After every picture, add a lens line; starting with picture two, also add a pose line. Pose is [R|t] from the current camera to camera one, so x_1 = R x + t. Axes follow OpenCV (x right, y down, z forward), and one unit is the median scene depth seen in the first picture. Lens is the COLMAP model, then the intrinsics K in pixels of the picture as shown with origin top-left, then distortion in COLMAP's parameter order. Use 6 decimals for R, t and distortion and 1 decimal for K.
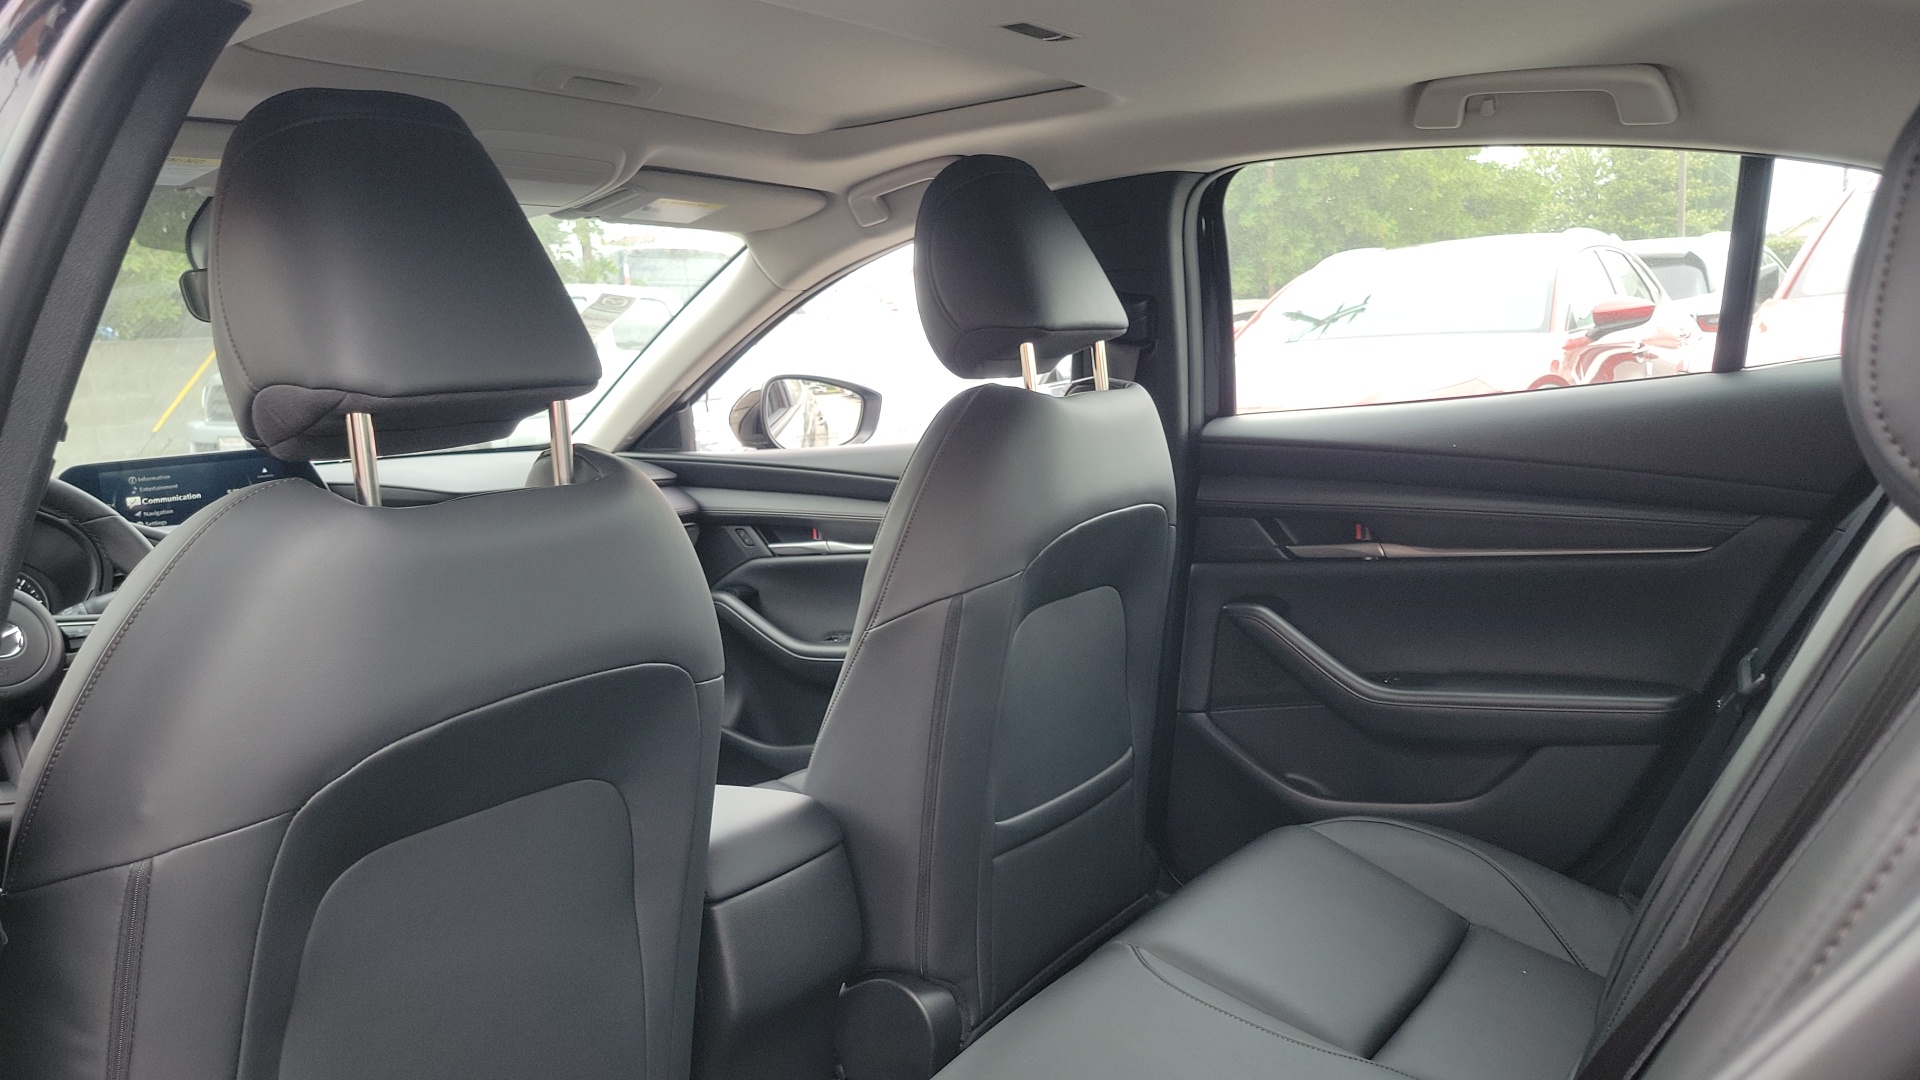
lens RADIAL K [[1448.5, 0, 960.2], [0, 1448.5, 526.8], [0, 0, 1]] dist [0.084775, -0.147024]
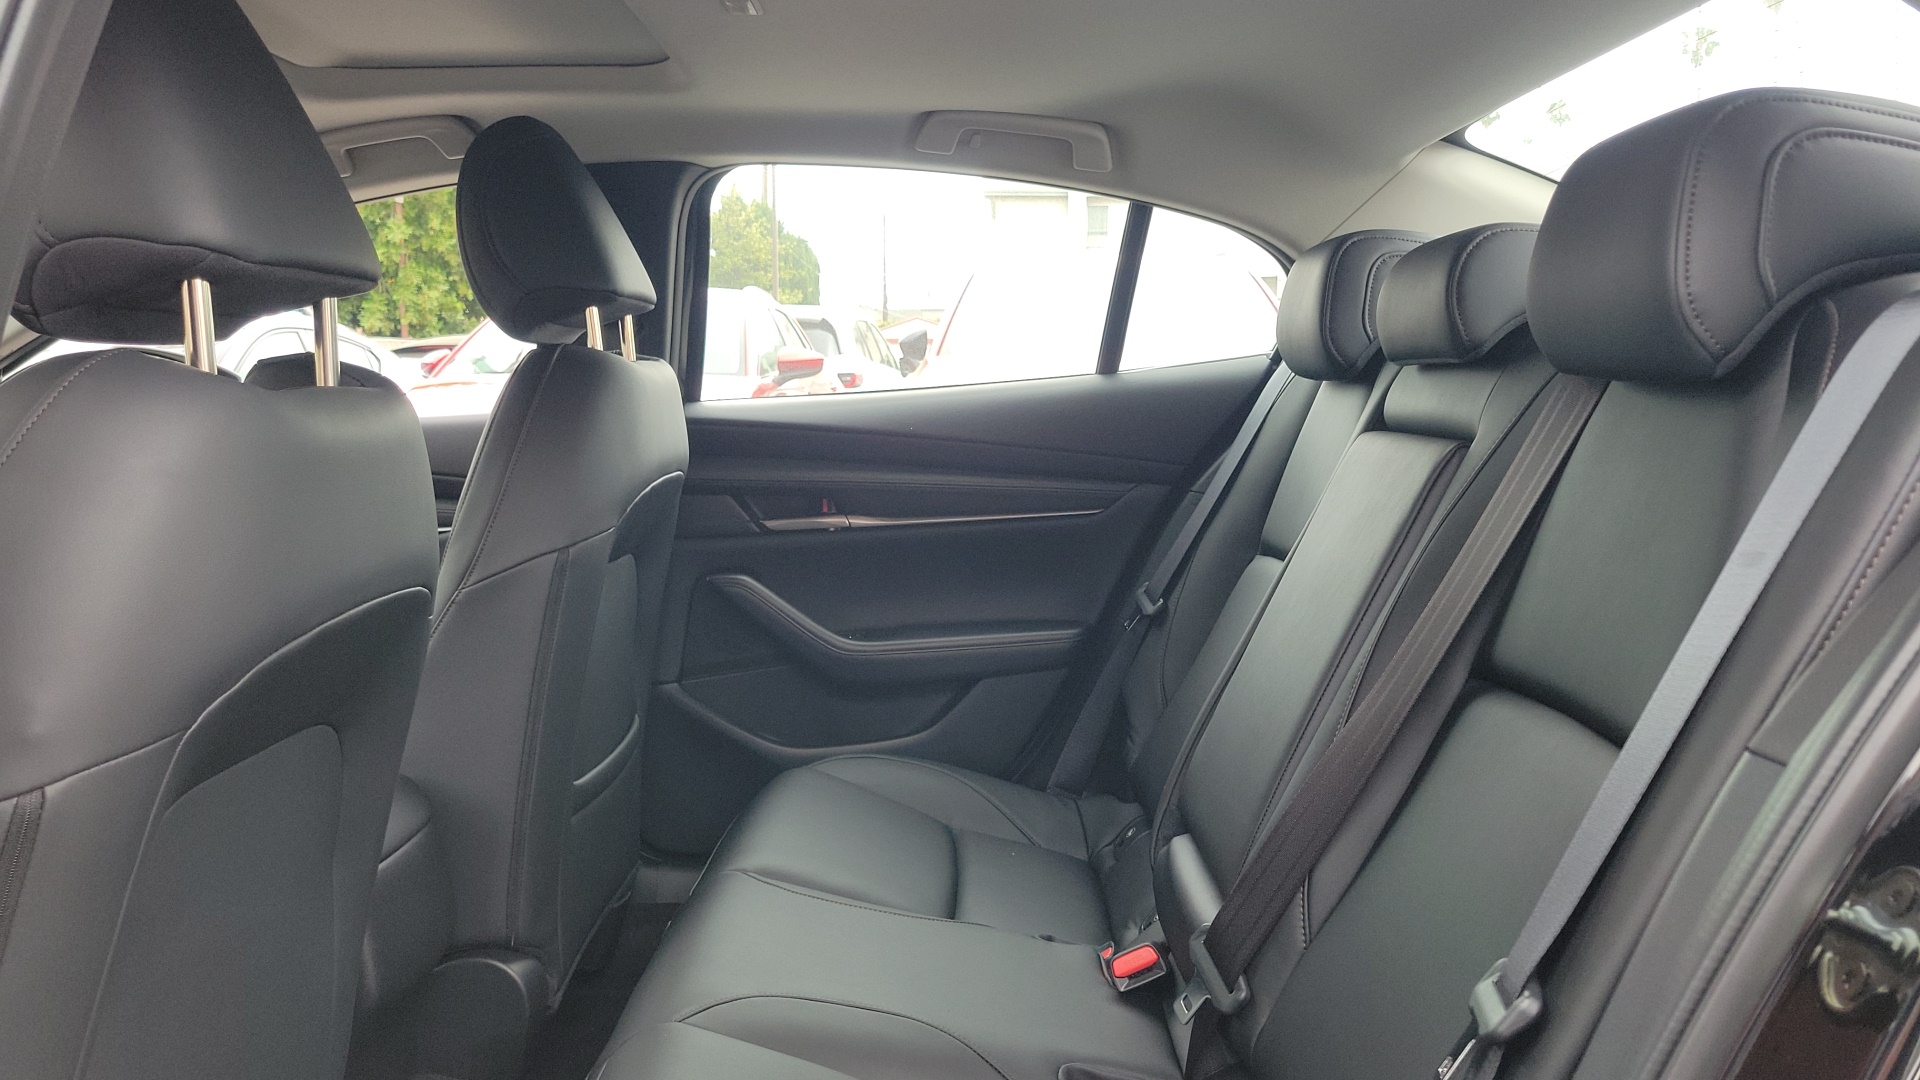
lens RADIAL K [[1442.2, 0, 948.9], [0, 1442.2, 542.3], [0, 0, 1]] dist [0.050913, -0.031537]
pose [[0.838502, -0.014996, 0.544691, -0.274585], [0.027474, 0.999513, -0.014775, 0.054987], [-0.544205, 0.027353, 0.838506, 0.014883]]
